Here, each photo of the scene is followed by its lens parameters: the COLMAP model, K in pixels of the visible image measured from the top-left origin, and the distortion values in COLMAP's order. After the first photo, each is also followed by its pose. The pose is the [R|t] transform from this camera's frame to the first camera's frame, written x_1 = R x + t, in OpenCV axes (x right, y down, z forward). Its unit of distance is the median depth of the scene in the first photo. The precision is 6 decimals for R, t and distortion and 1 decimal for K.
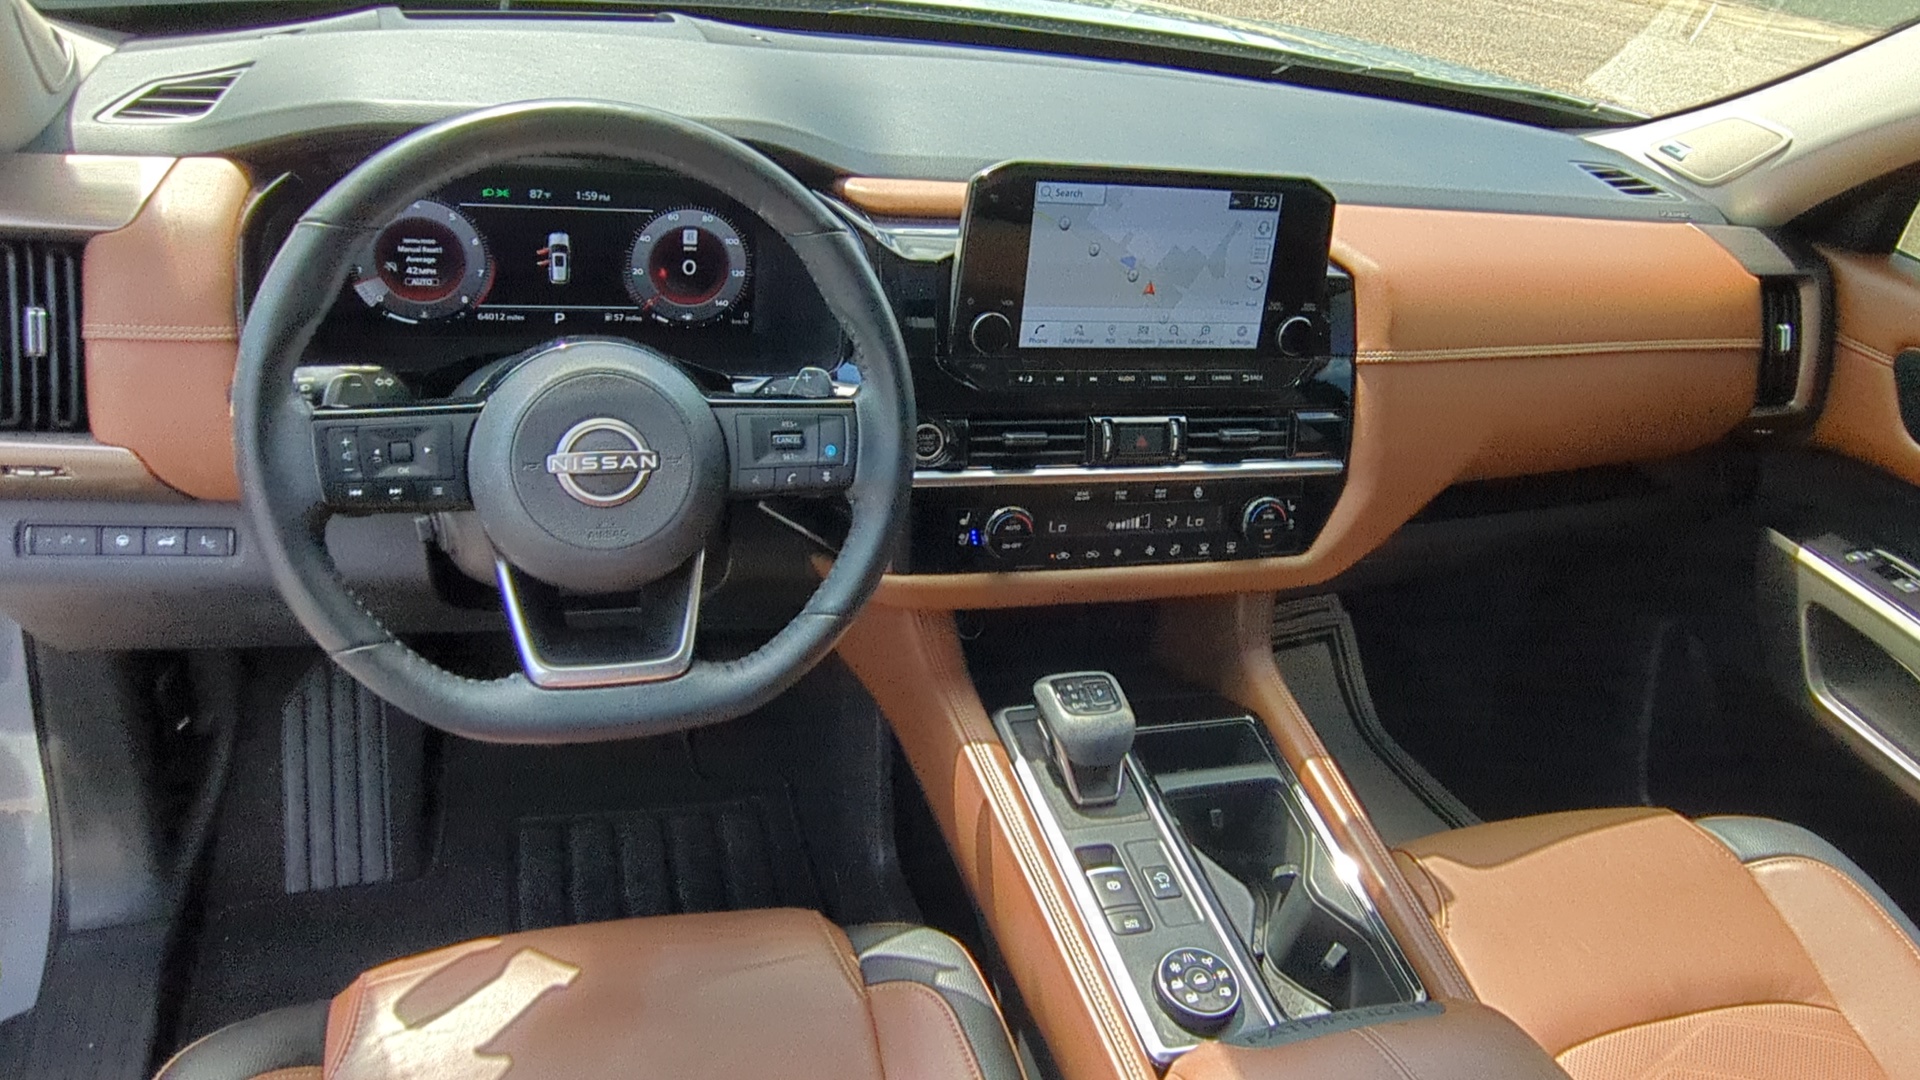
lens RADIAL K [[1387.3, 0, 960.0], [0, 1387.3, 540.0], [0, 0, 1]] dist [0.010317, -0.001368]
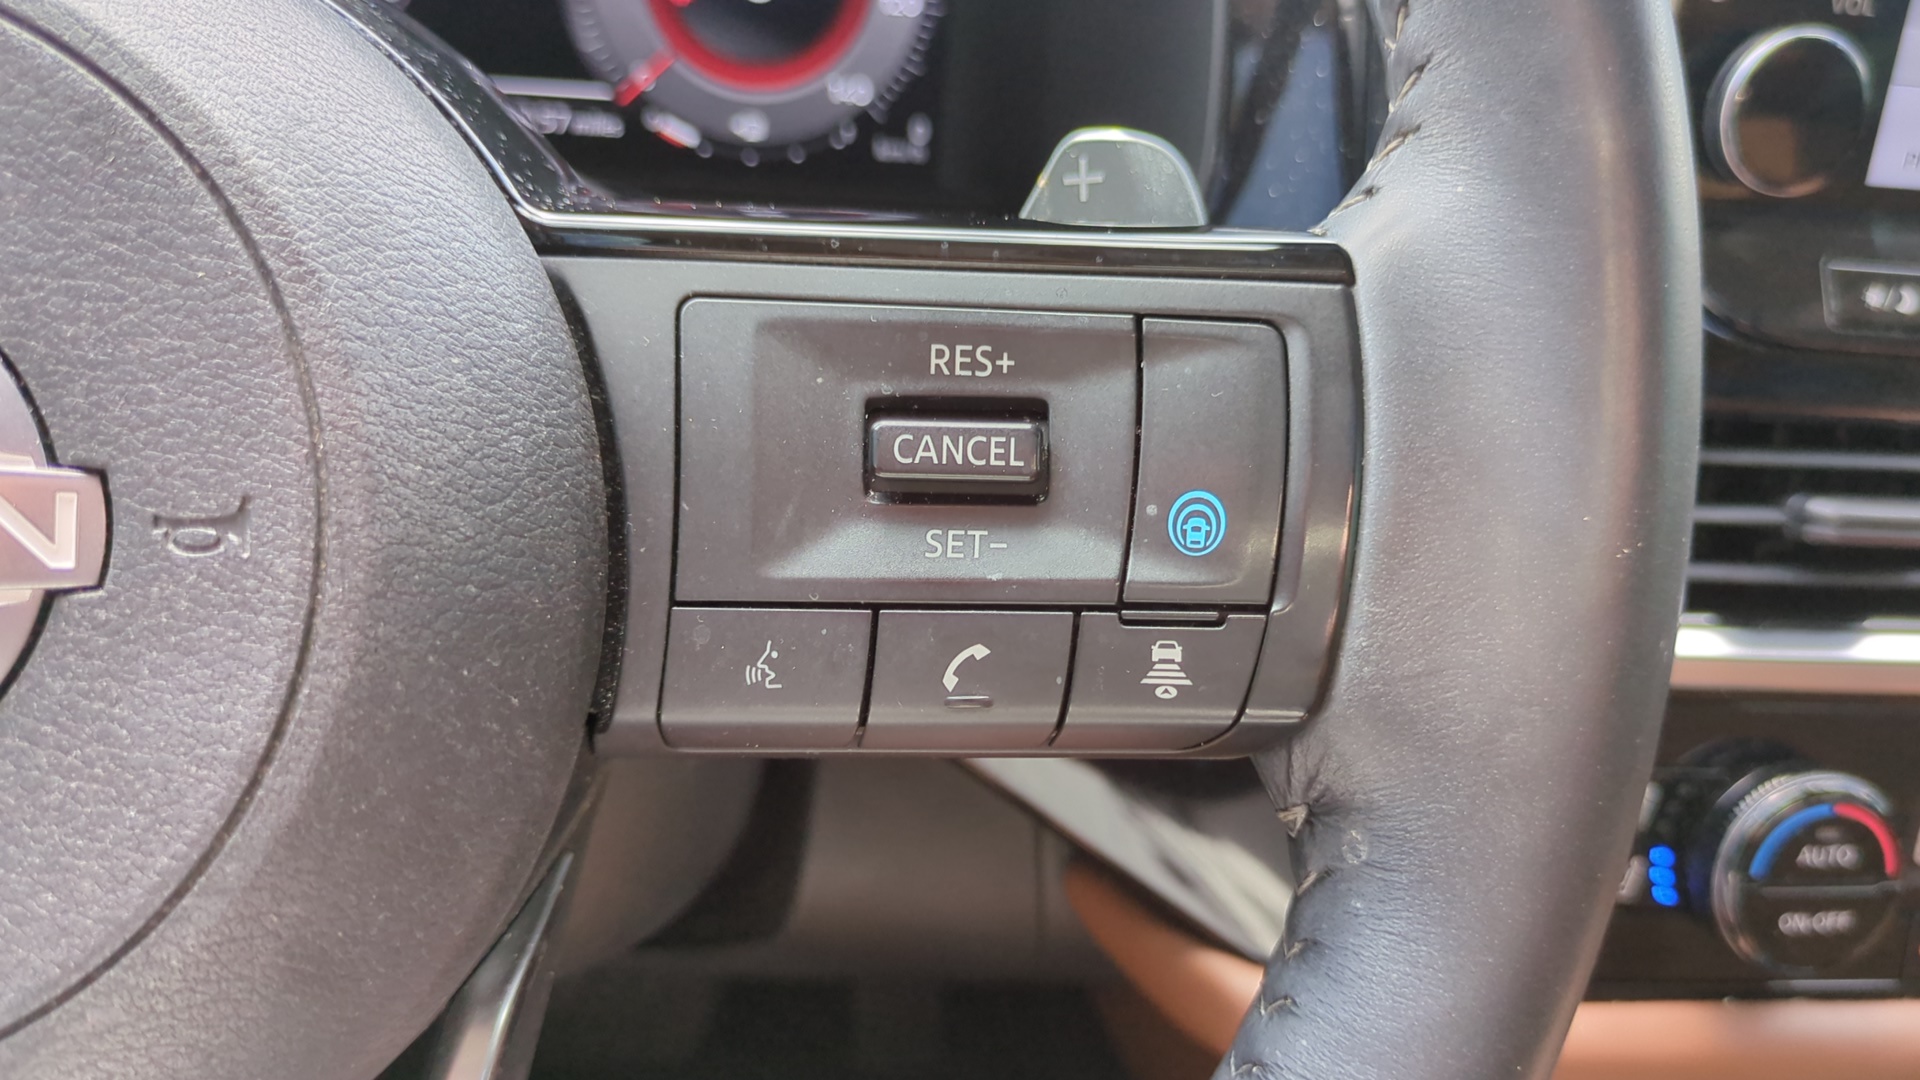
lens RADIAL K [[1643.1, 0, 964.4], [0, 1643.1, 535.7], [0, 0, 1]] dist [-0.001583, -0.001946]
pose [[0.983061, 0.050919, -0.176063, -0.068371], [-0.062349, 0.996249, -0.060005, -0.038835], [0.172347, 0.069966, 0.982548, 0.634497]]
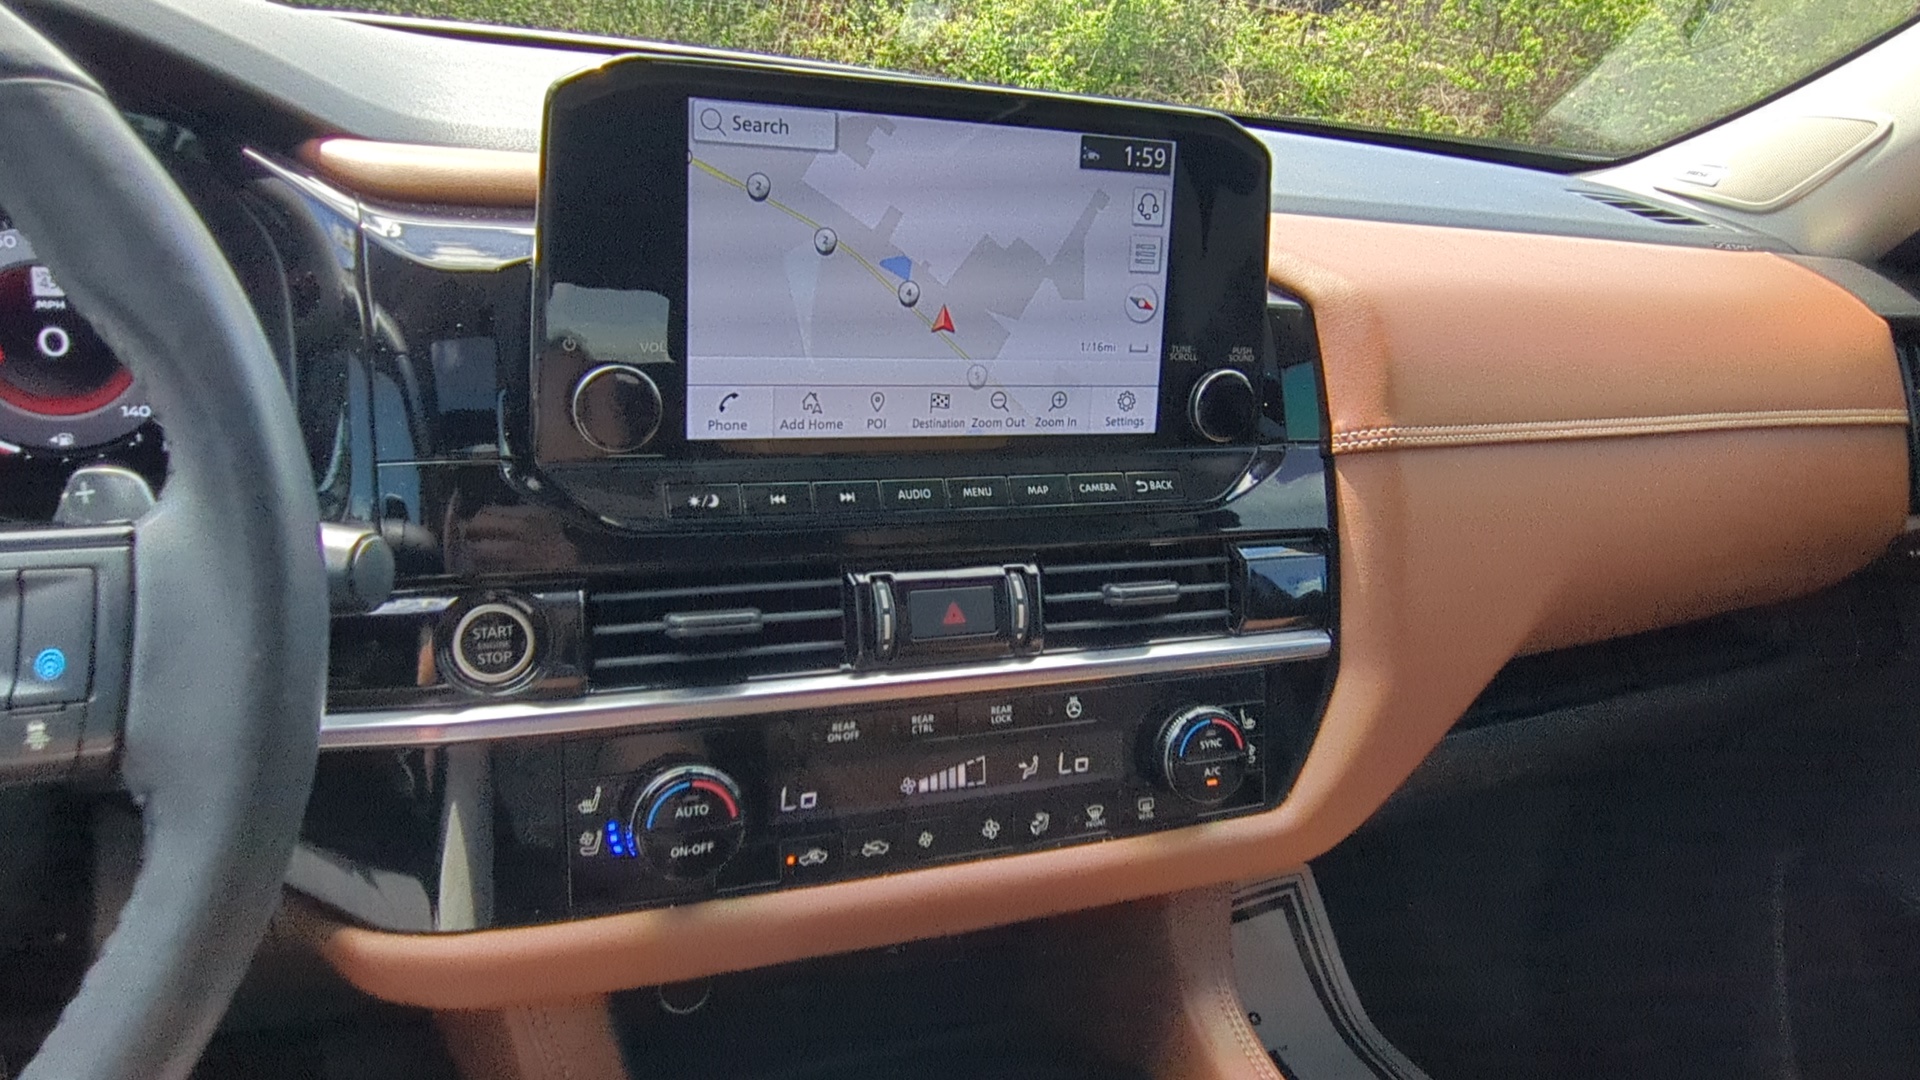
lens RADIAL K [[1387.3, 0, 960.0], [0, 1387.3, 540.0], [0, 0, 1]] dist [0.010317, -0.001368]
pose [[0.994301, -0.064946, 0.084539, 0.091323], [0.078200, 0.983299, -0.164342, -0.014071], [-0.072454, 0.170016, 0.982774, 0.492479]]
